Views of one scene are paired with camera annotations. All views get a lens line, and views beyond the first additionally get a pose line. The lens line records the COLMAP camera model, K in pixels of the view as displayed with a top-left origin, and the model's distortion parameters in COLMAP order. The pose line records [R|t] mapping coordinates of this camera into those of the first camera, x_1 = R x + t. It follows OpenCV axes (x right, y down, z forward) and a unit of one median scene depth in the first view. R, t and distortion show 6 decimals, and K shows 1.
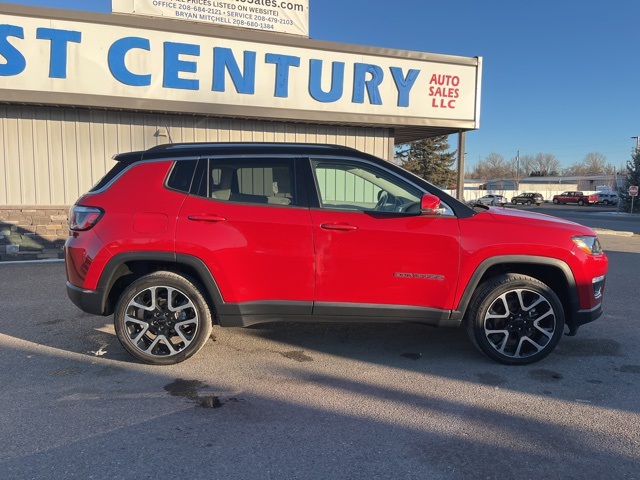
lens RADIAL K [[494.0, 0, 320.0], [0, 494.0, 240.0], [0, 0, 1]] dist [0.078059, -0.111616]
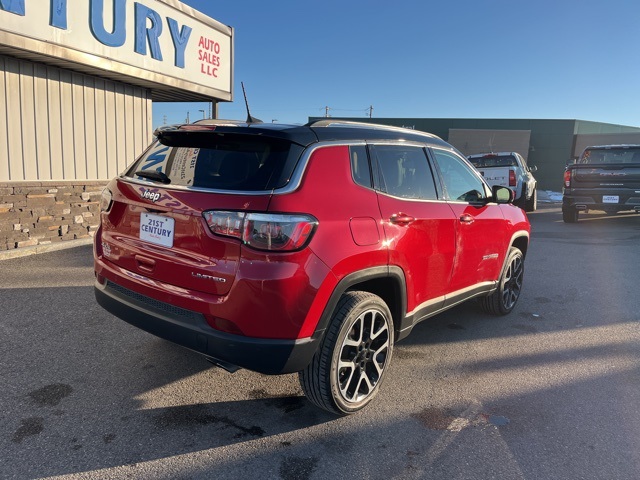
lens RADIAL K [[494.0, 0, 320.0], [0, 494.0, 240.0], [0, 0, 1]] dist [0.078059, -0.111616]
pose [[0.637160, -0.099321, 0.764305, -0.434191], [0.039176, 0.994554, 0.096583, -0.043318], [-0.769735, -0.031596, 0.637581, 0.261582]]
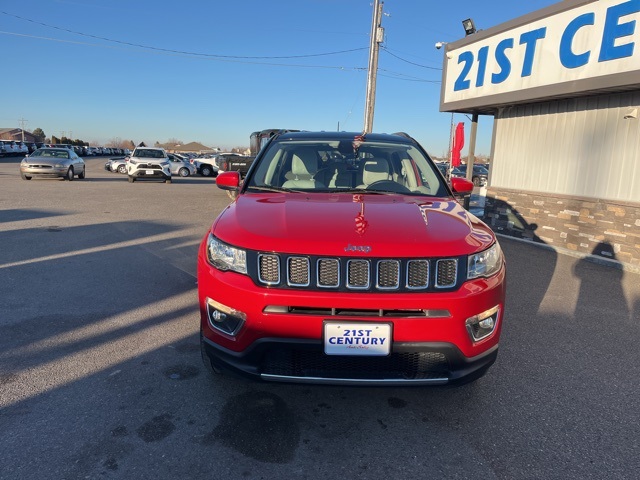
lens RADIAL K [[494.0, 0, 320.0], [0, 494.0, 240.0], [0, 0, 1]] dist [0.078059, -0.111616]
pose [[-0.031243, 0.149866, -0.988213, 0.588940], [-0.140091, 0.978279, 0.152788, -0.065947], [0.989646, 0.143213, -0.009569, 0.554852]]
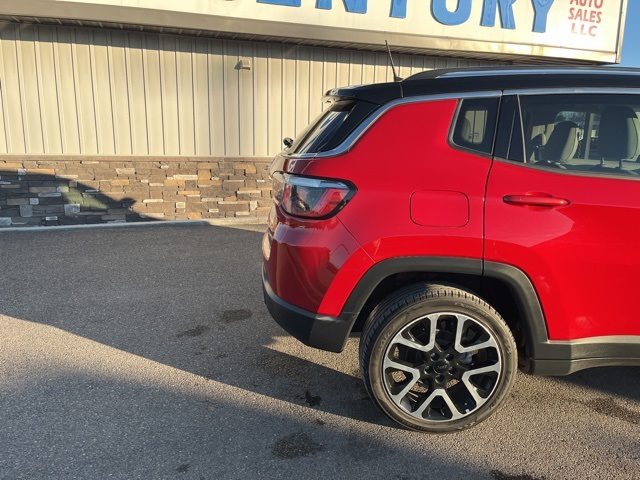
lens RADIAL K [[489.1, 0, 306.1], [0, 489.1, 238.5], [0, 0, 1]] dist [0.078882, -0.111175]
pose [[0.999938, 0.009574, -0.005771, -0.223845], [-0.008869, 0.993700, 0.111723, -0.028276], [0.006804, -0.111665, 0.993723, 0.191848]]
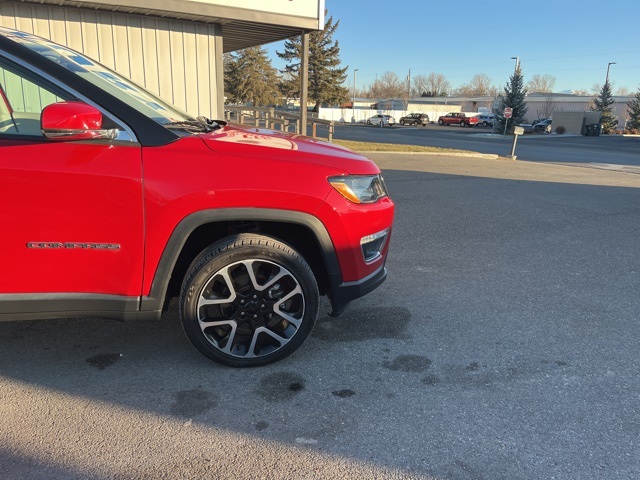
lens RADIAL K [[494.0, 0, 320.0], [0, 494.0, 240.0], [0, 0, 1]] dist [0.078059, -0.111616]
pose [[0.980694, -0.029740, 0.193276, 0.171909], [-0.001529, 0.987172, 0.159656, -0.013987], [-0.195545, -0.156869, 0.968067, 0.168931]]
